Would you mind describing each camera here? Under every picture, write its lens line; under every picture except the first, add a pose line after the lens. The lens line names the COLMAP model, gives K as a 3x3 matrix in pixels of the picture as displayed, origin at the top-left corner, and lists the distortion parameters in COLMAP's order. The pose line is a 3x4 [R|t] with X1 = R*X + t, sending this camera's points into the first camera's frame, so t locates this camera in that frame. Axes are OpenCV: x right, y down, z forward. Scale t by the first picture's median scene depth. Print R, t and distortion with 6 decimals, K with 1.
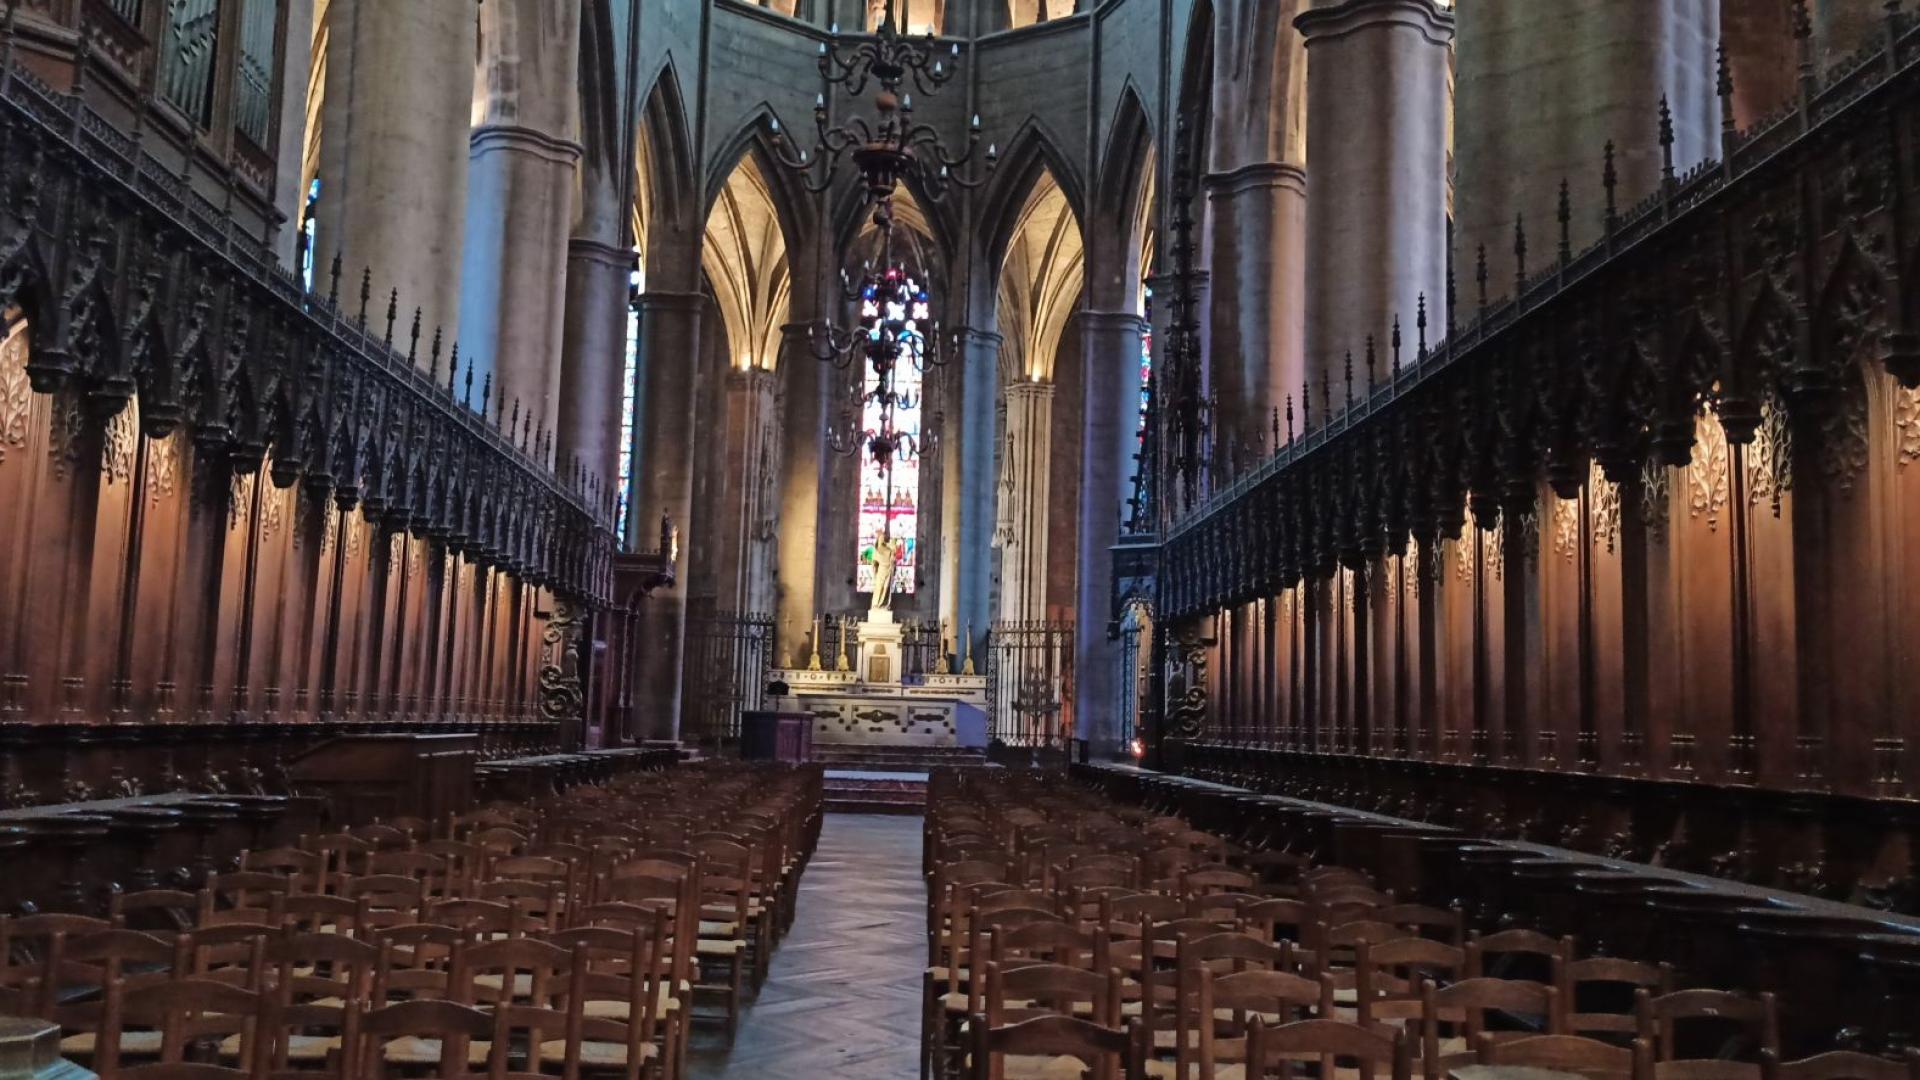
lens RADIAL K [[1663.3, 0, 960.0], [0, 1663.3, 540.0], [0, 0, 1]] dist [0.002052, 0.000144]
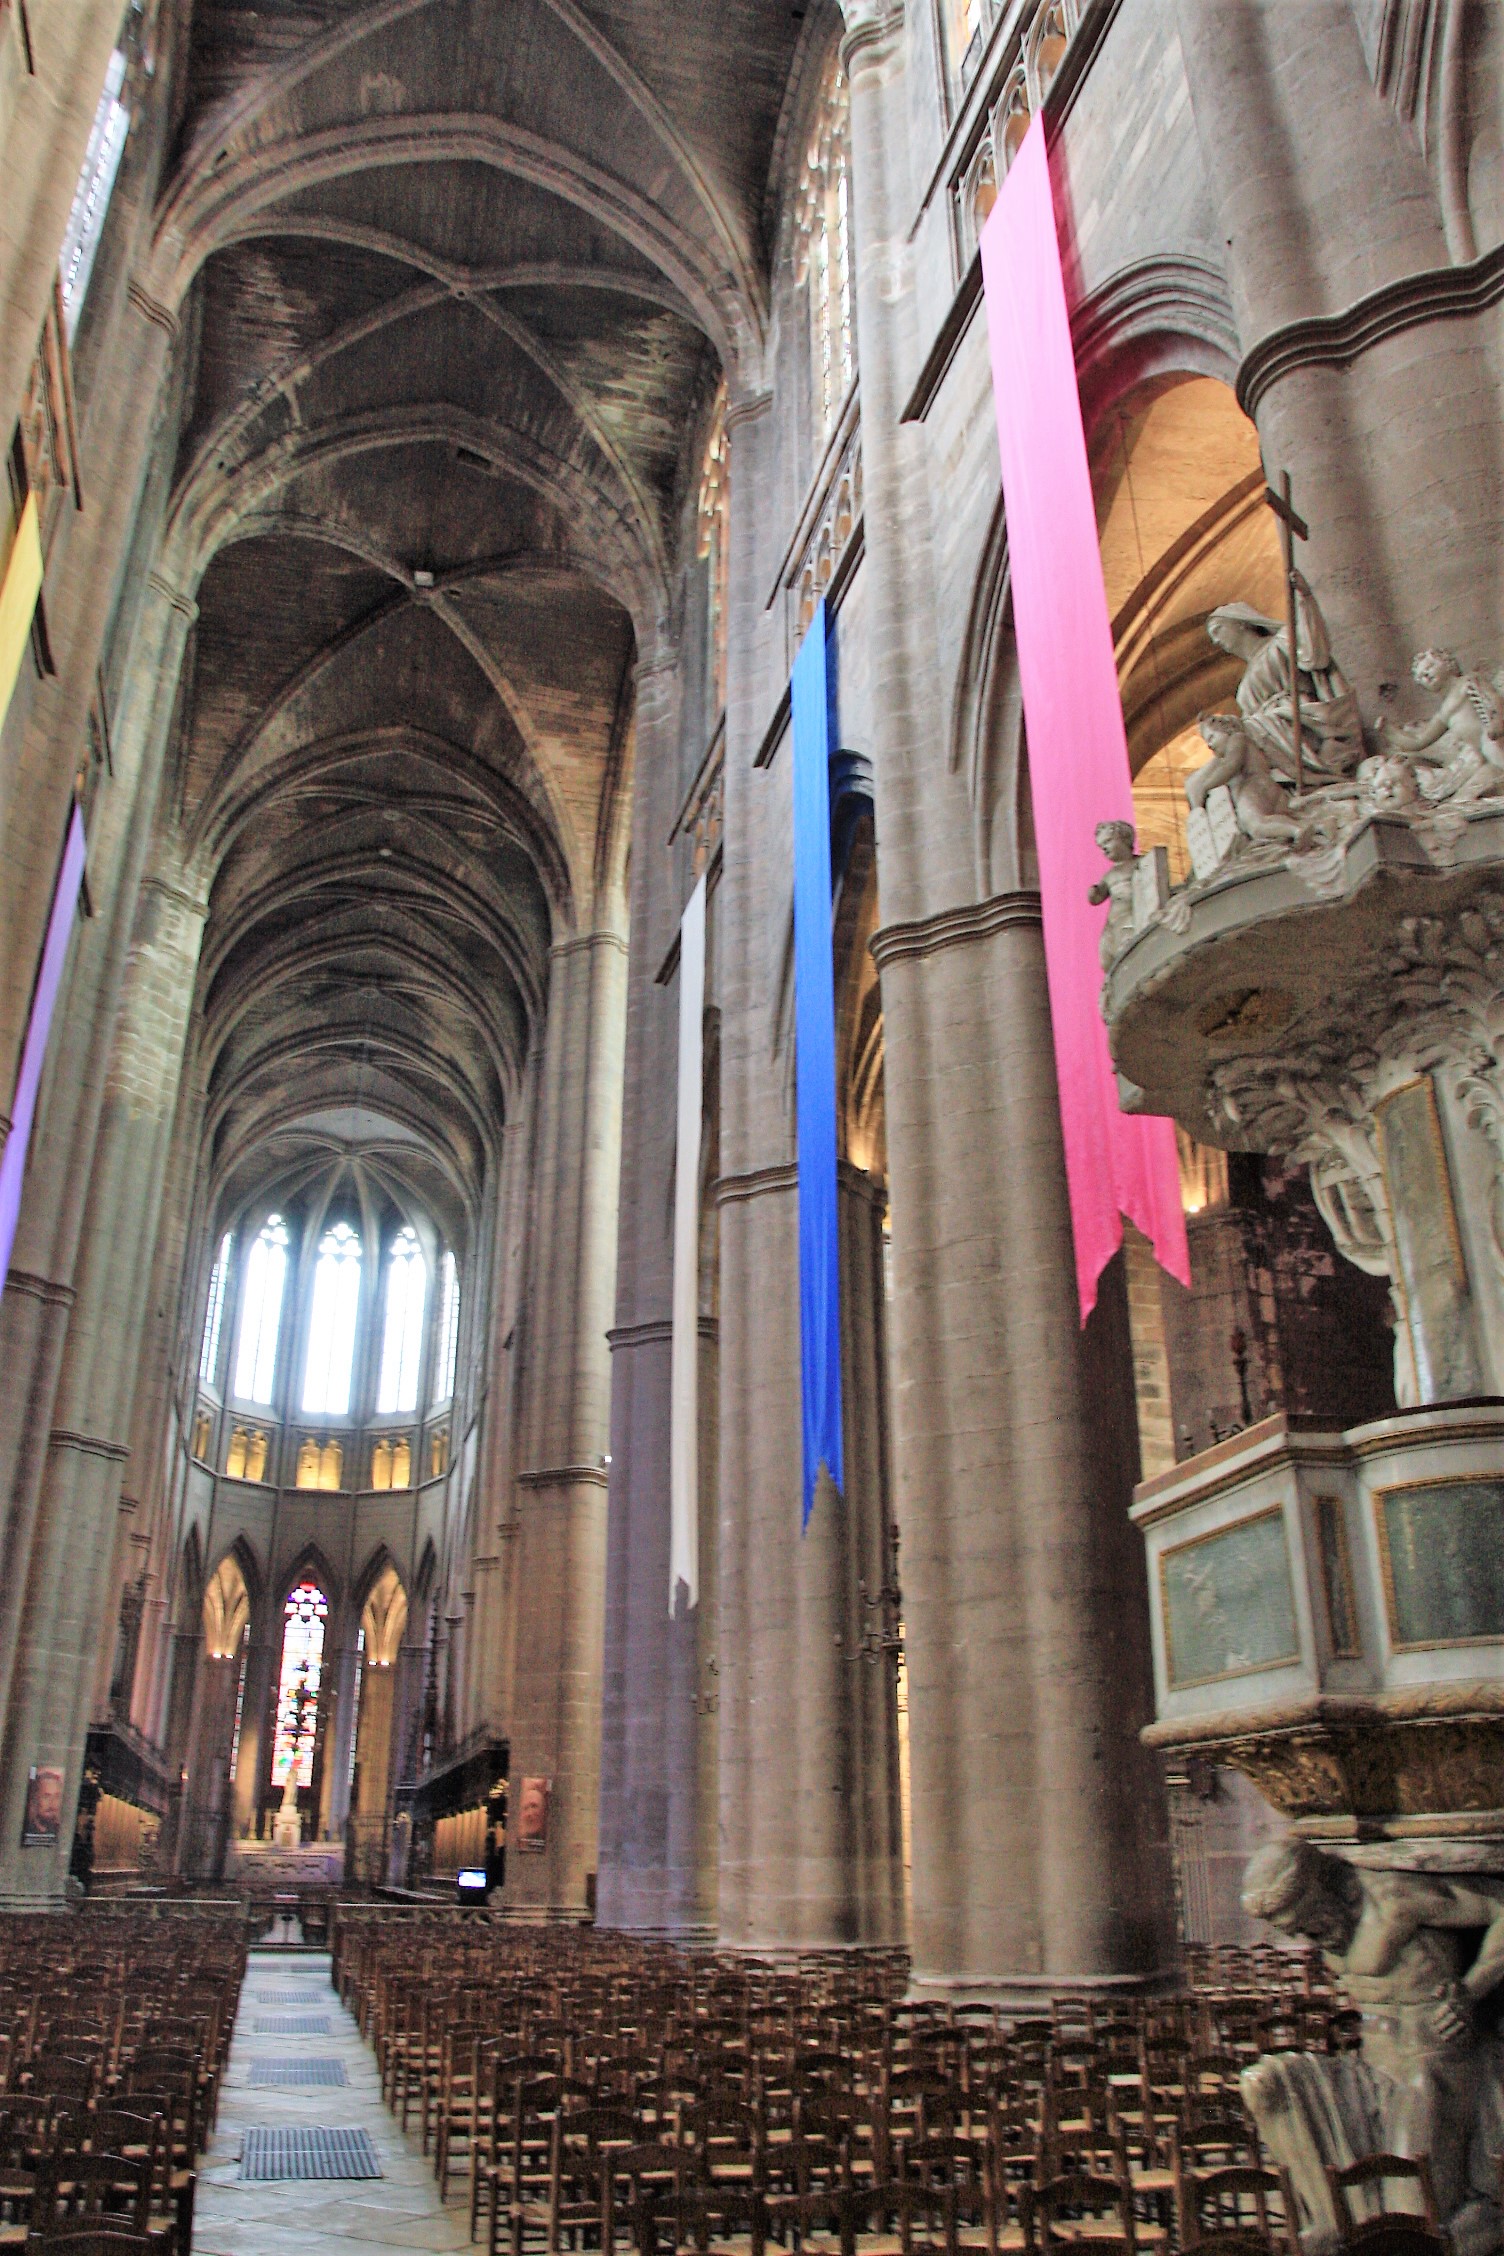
lens RADIAL K [[1681.9, 0, 752.0], [0, 1681.9, 1128.0], [0, 0, 1]] dist [-0.068102, -0.001921]
pose [[0.976871, 0.049220, 0.208086, 0.036159], [0.013020, 0.957649, -0.287643, -0.145667], [-0.213432, 0.283699, 0.934859, -1.066048]]
